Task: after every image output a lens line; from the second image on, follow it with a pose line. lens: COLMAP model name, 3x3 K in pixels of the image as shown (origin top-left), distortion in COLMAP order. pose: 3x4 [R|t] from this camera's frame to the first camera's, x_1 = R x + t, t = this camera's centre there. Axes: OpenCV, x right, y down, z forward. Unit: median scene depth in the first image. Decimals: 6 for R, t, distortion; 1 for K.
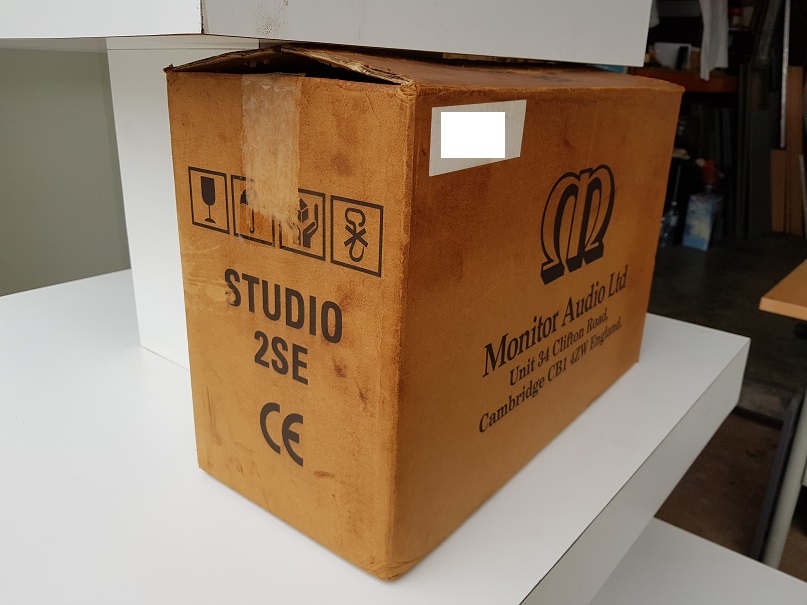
lens RADIAL K [[665.1, 0, 403.5], [0, 665.1, 302.5], [0, 0, 1]] dist [0.058199, -0.158038]
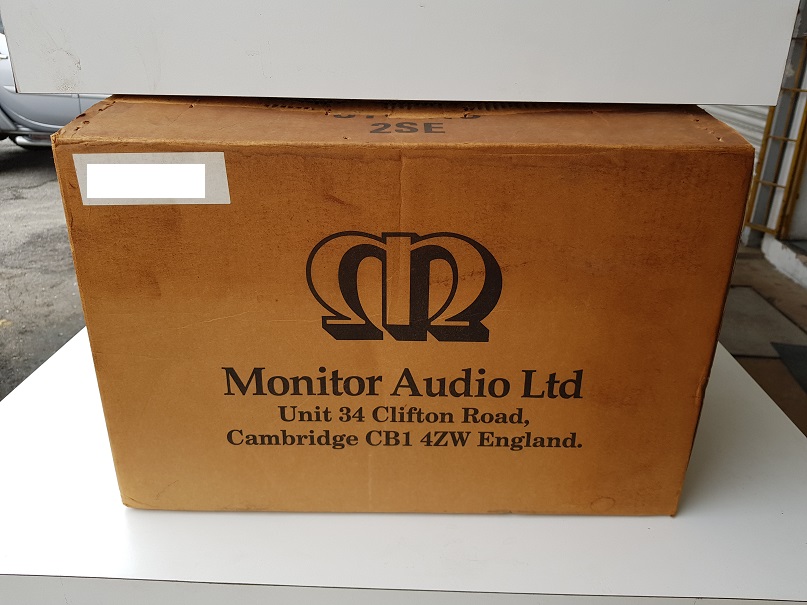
lens RADIAL K [[663.8, 0, 403.5], [0, 663.8, 302.5], [0, 0, 1]] dist [0.060459, -0.135242]
pose [[0.611484, 0.274780, -0.742013, 0.953304], [-0.257258, 0.955857, 0.141967, -0.235450], [0.748268, 0.104078, 0.655181, 0.427275]]
